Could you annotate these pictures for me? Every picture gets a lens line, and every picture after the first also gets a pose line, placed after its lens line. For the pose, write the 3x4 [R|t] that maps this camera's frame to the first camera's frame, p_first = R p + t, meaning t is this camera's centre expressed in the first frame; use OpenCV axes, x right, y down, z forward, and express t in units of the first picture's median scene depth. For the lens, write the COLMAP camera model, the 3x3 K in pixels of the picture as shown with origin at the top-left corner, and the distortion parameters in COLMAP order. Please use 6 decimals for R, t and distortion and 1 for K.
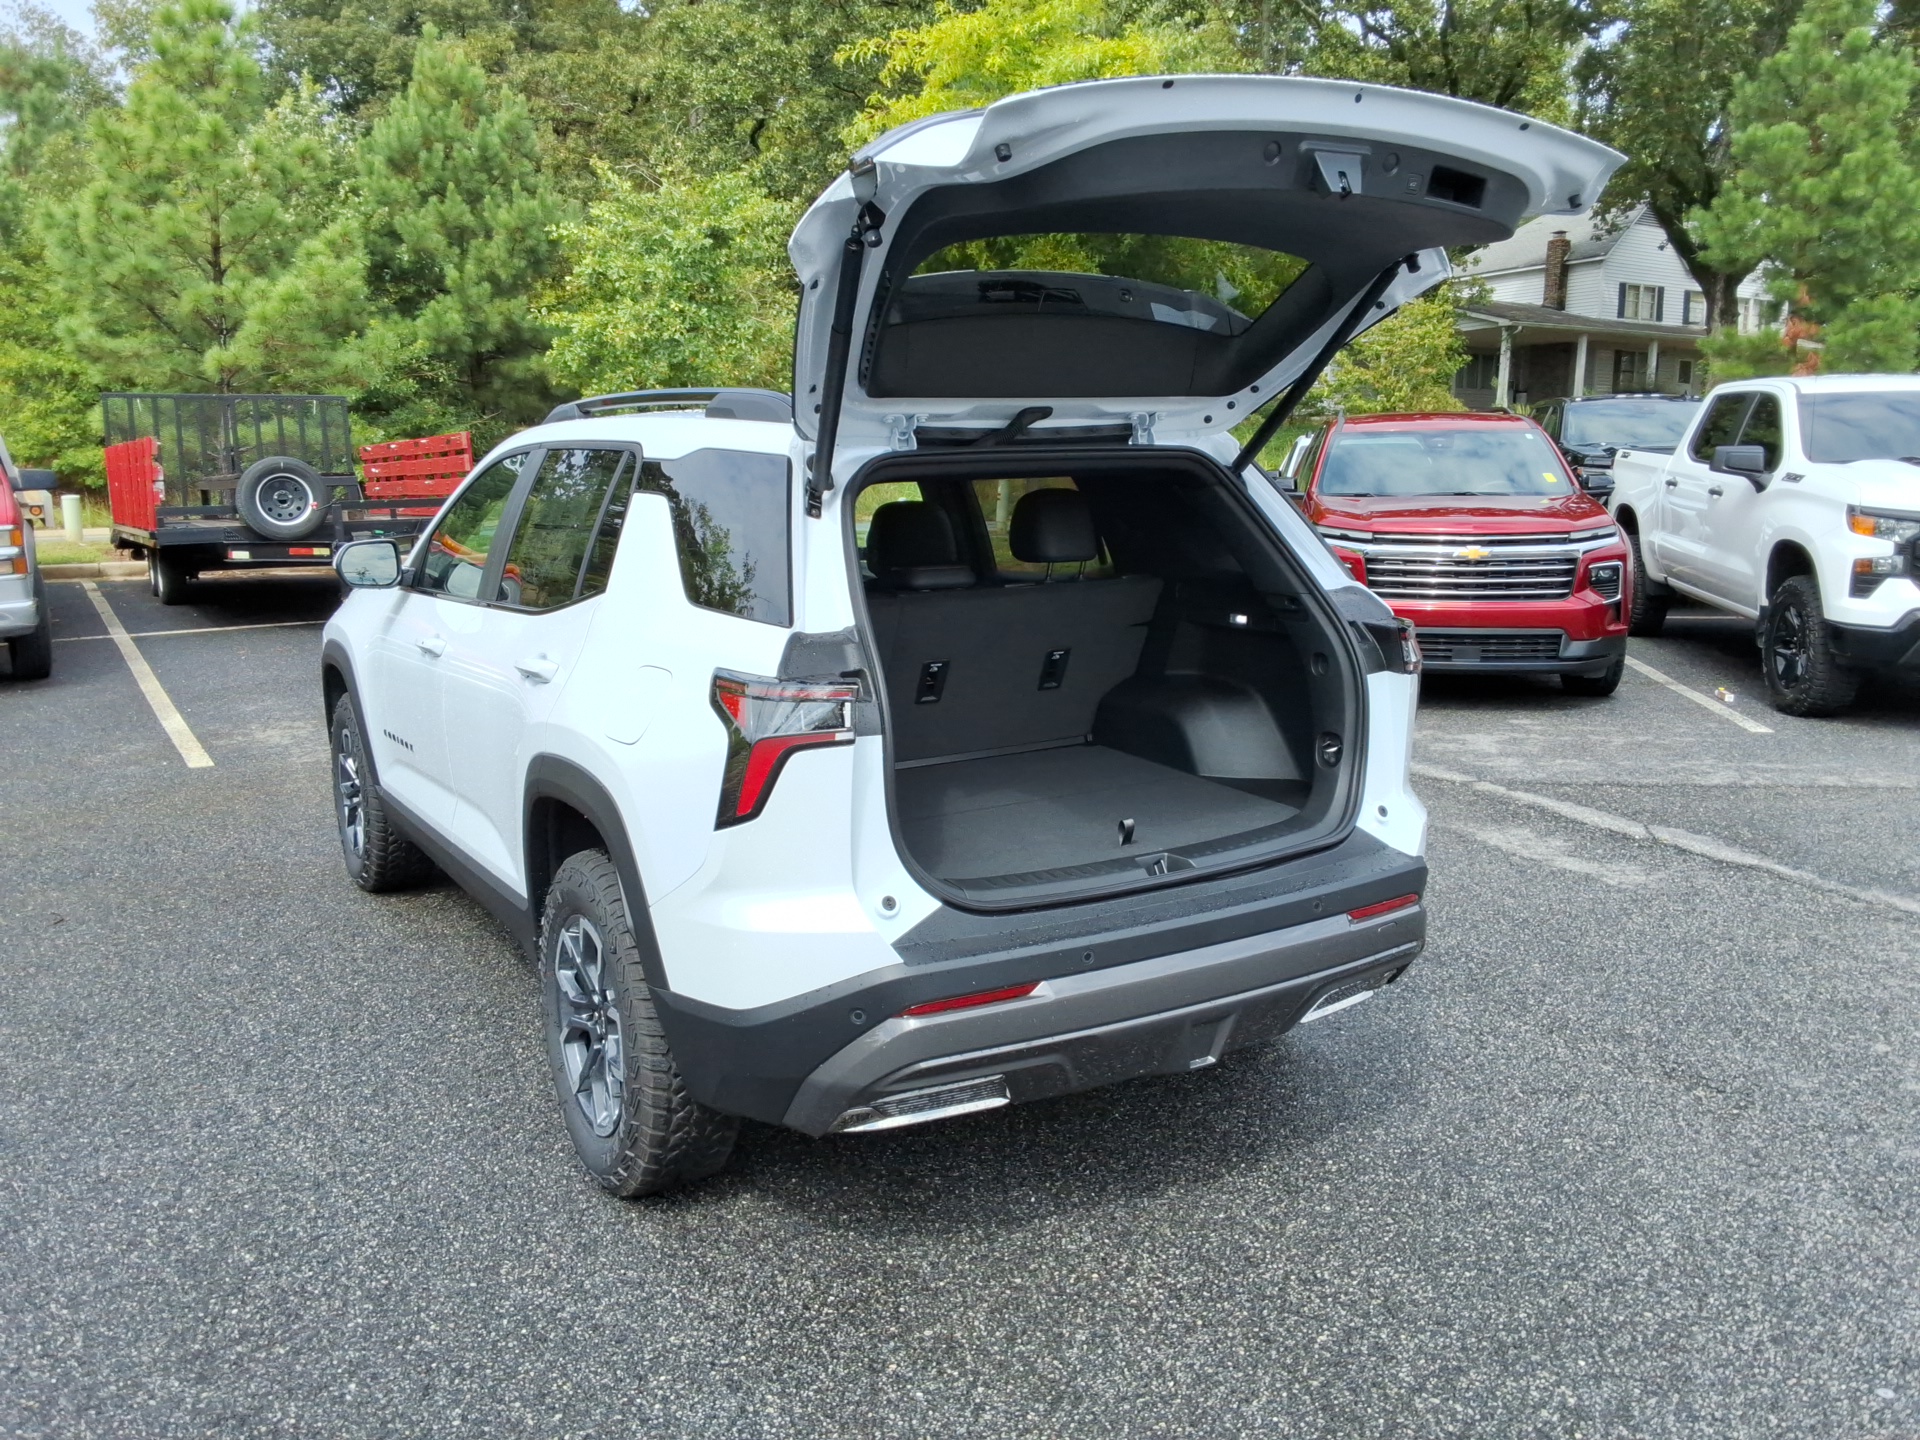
lens RADIAL K [[1544.3, 0, 978.1], [0, 1544.3, 707.6], [0, 0, 1]] dist [0.116854, -0.184942]
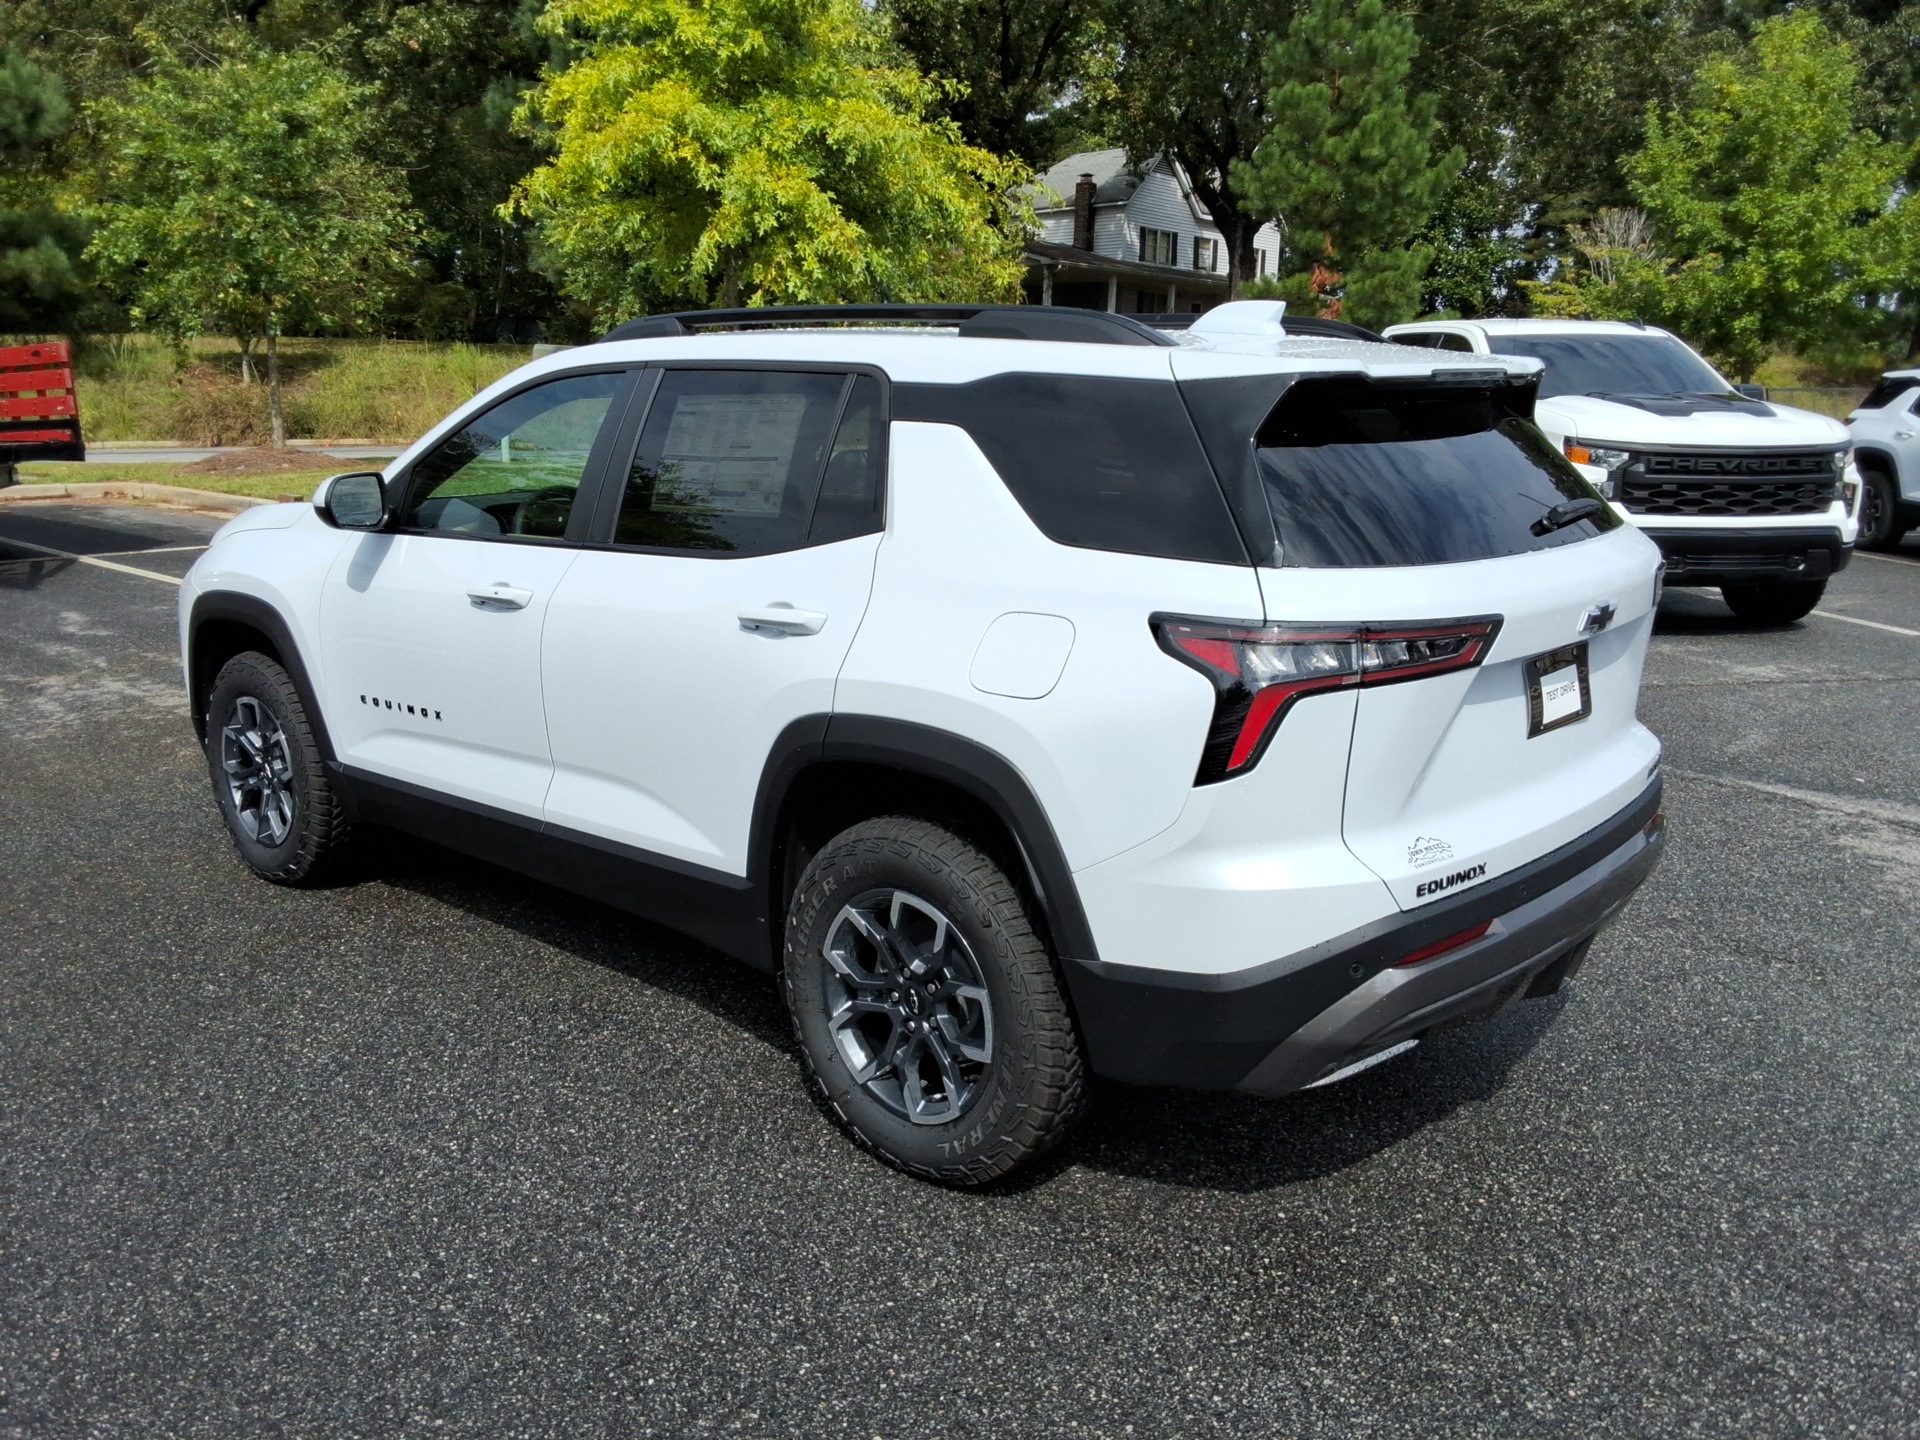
lens RADIAL K [[1544.3, 0, 978.1], [0, 1544.3, 707.6], [0, 0, 1]] dist [0.116854, -0.184942]
pose [[0.953155, -0.047699, 0.298699, -0.076314], [0.034222, 0.998153, 0.050190, -0.002586], [-0.300541, -0.037617, 0.953027, 0.020552]]
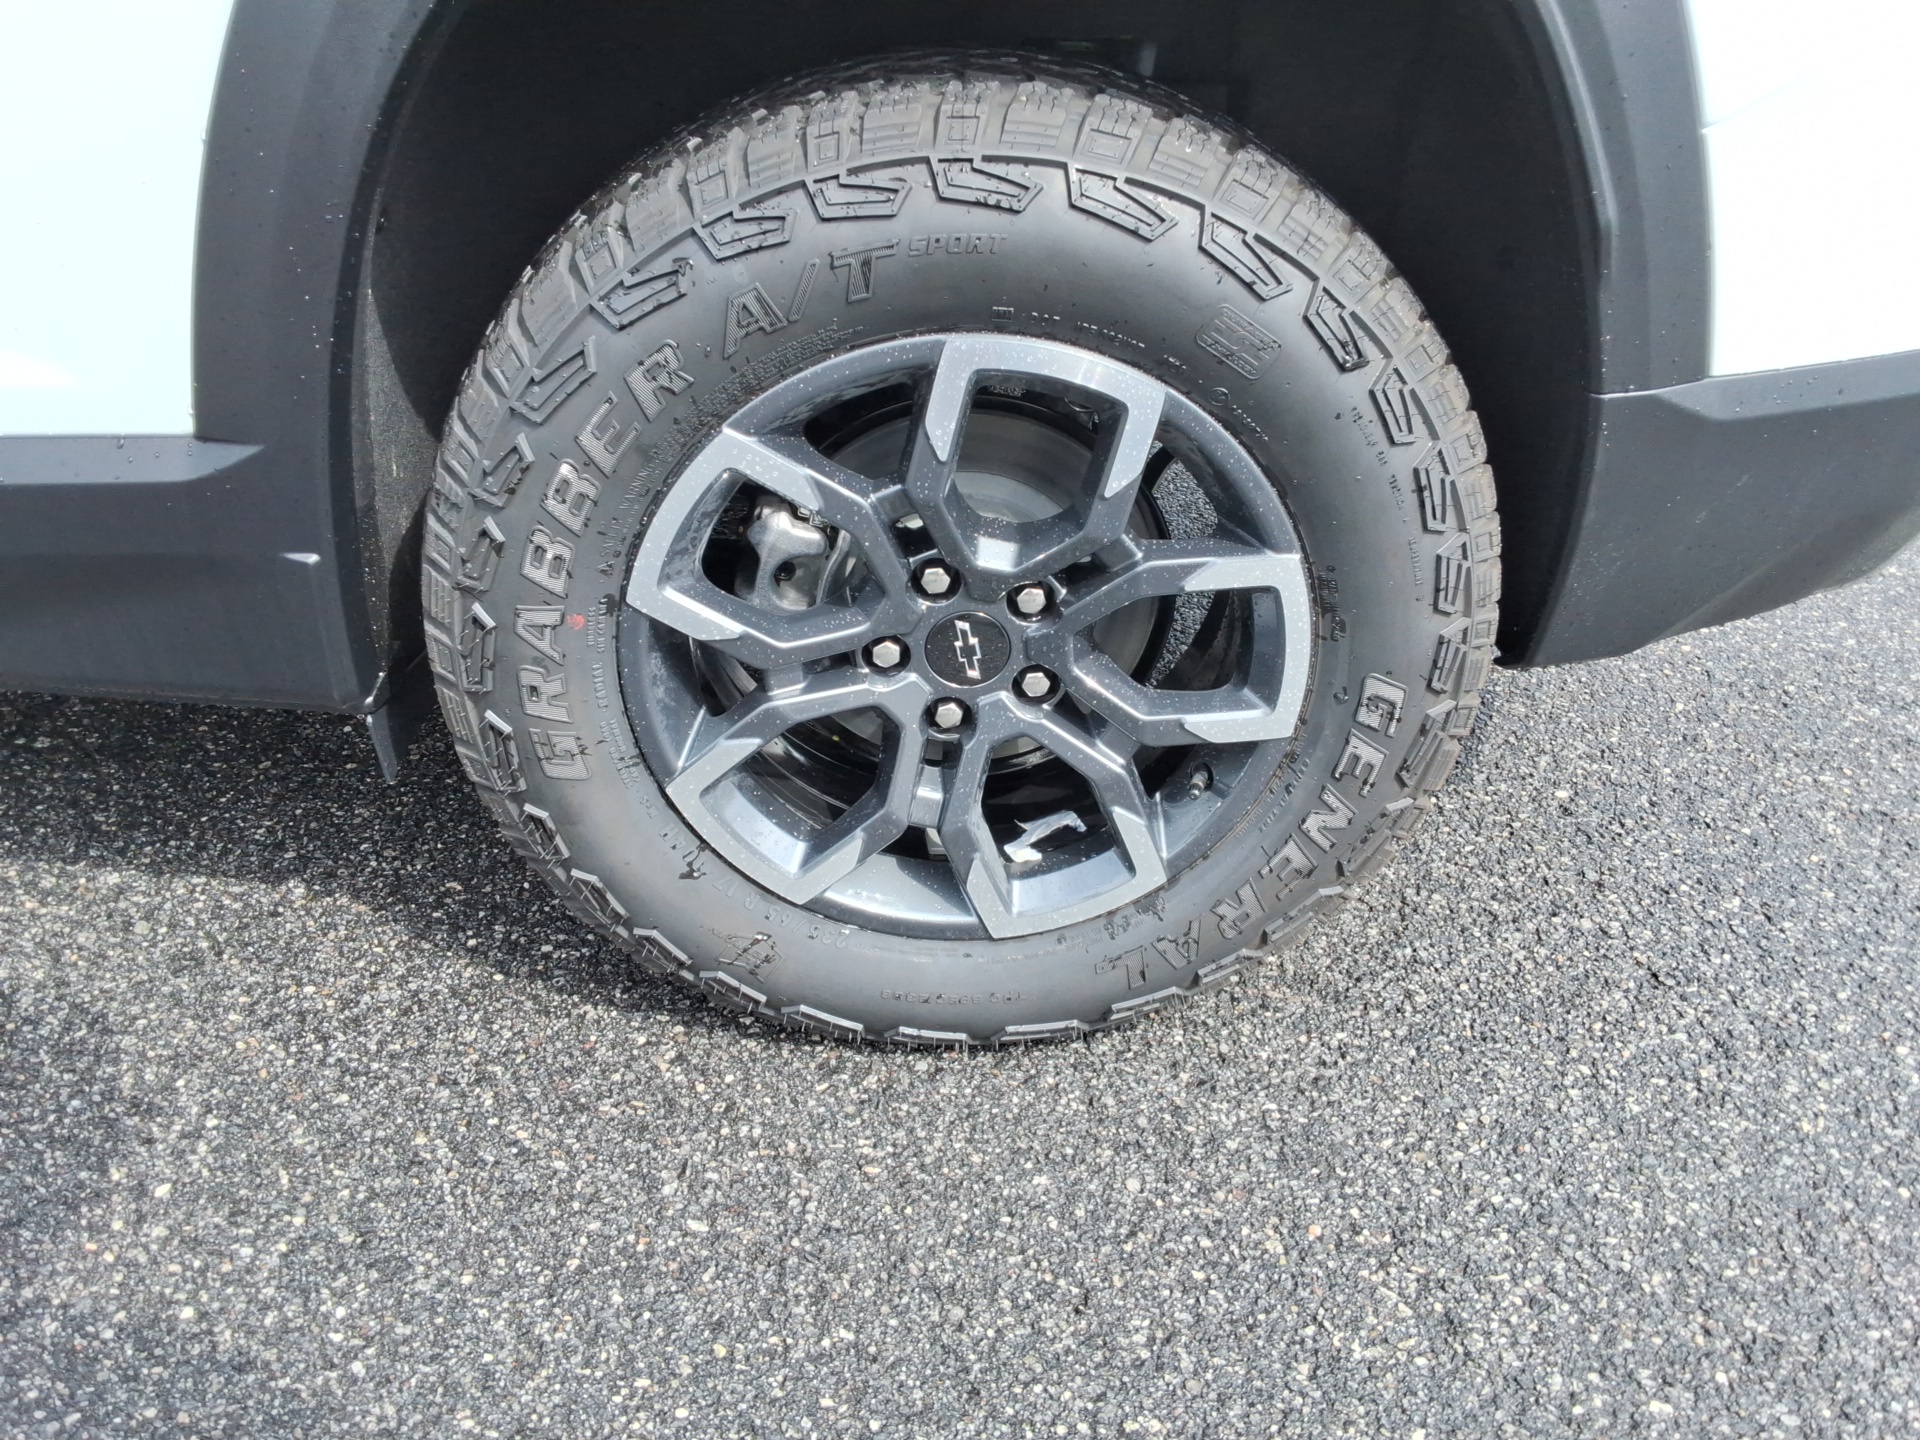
lens RADIAL K [[1544.3, 0, 978.1], [0, 1544.3, 707.6], [0, 0, 1]] dist [0.116854, -0.184942]
pose [[0.475534, -0.430545, 0.767137, -0.080285], [0.102290, 0.893193, 0.437885, 0.011196], [-0.873730, -0.129758, 0.468784, 0.135423]]
